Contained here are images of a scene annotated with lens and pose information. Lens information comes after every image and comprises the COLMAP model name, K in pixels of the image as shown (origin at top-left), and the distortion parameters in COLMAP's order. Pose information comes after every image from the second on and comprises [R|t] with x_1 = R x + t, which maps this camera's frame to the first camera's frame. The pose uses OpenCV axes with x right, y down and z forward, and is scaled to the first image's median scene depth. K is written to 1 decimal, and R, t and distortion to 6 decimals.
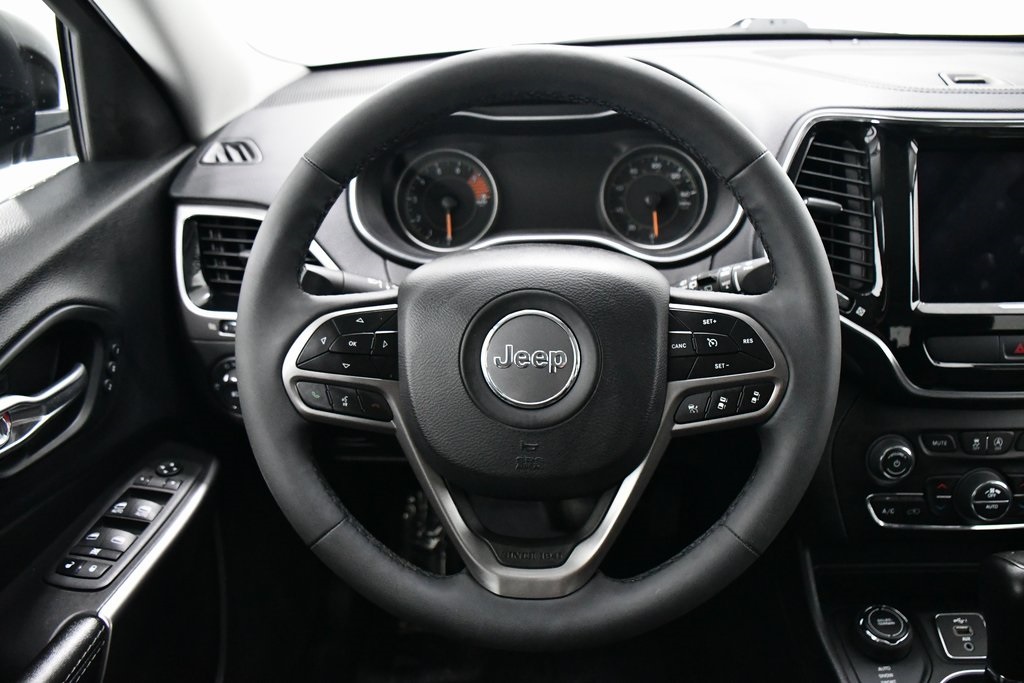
lens RADIAL K [[776.4, 0, 512.0], [0, 776.4, 341.5], [0, 0, 1]] dist [-0.180038, 0.109382]
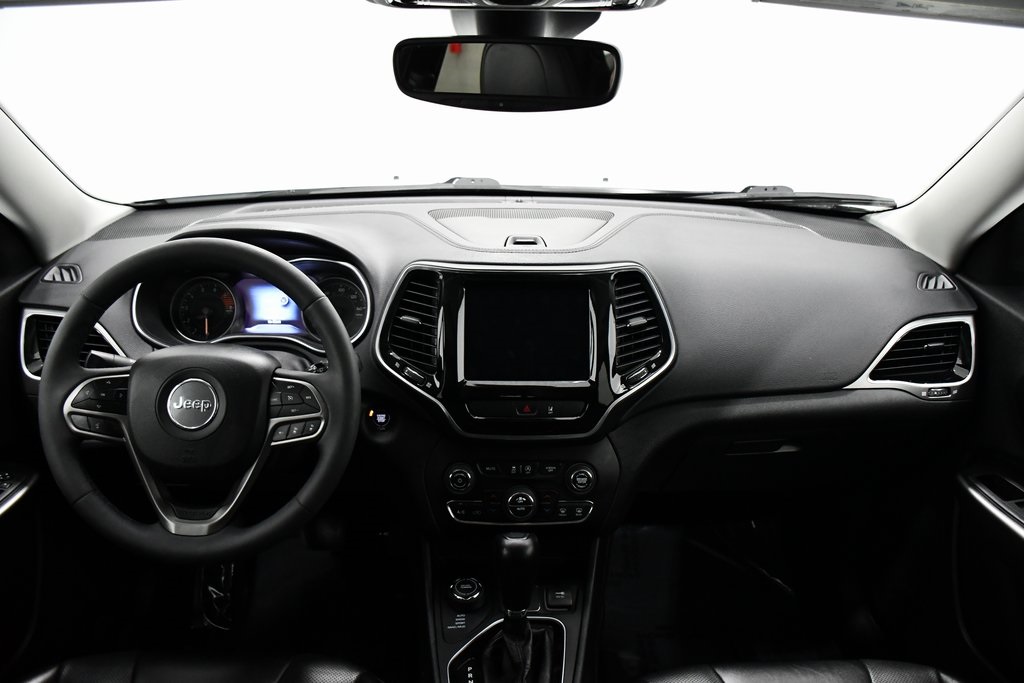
lens RADIAL K [[776.4, 0, 512.0], [0, 776.4, 341.5], [0, 0, 1]] dist [-0.180038, 0.109382]
pose [[0.992764, 0.023183, 0.117826, 0.432554], [-0.010529, 0.994214, -0.106902, 0.043583], [-0.119623, 0.104888, 0.987263, -0.692010]]
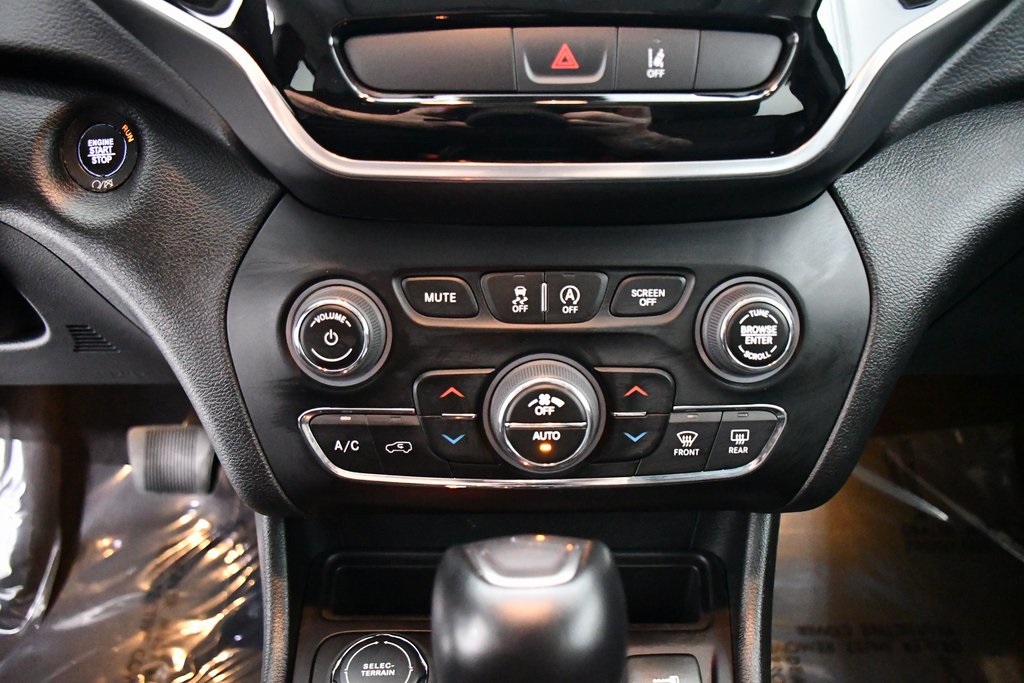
lens RADIAL K [[776.4, 0, 512.0], [0, 776.4, 341.5], [0, 0, 1]] dist [-0.180038, 0.109382]
pose [[0.996310, -0.003132, 0.085766, 0.596033], [0.000363, 0.999479, 0.032279, 0.152991], [-0.085823, -0.032129, 0.995792, 0.527308]]
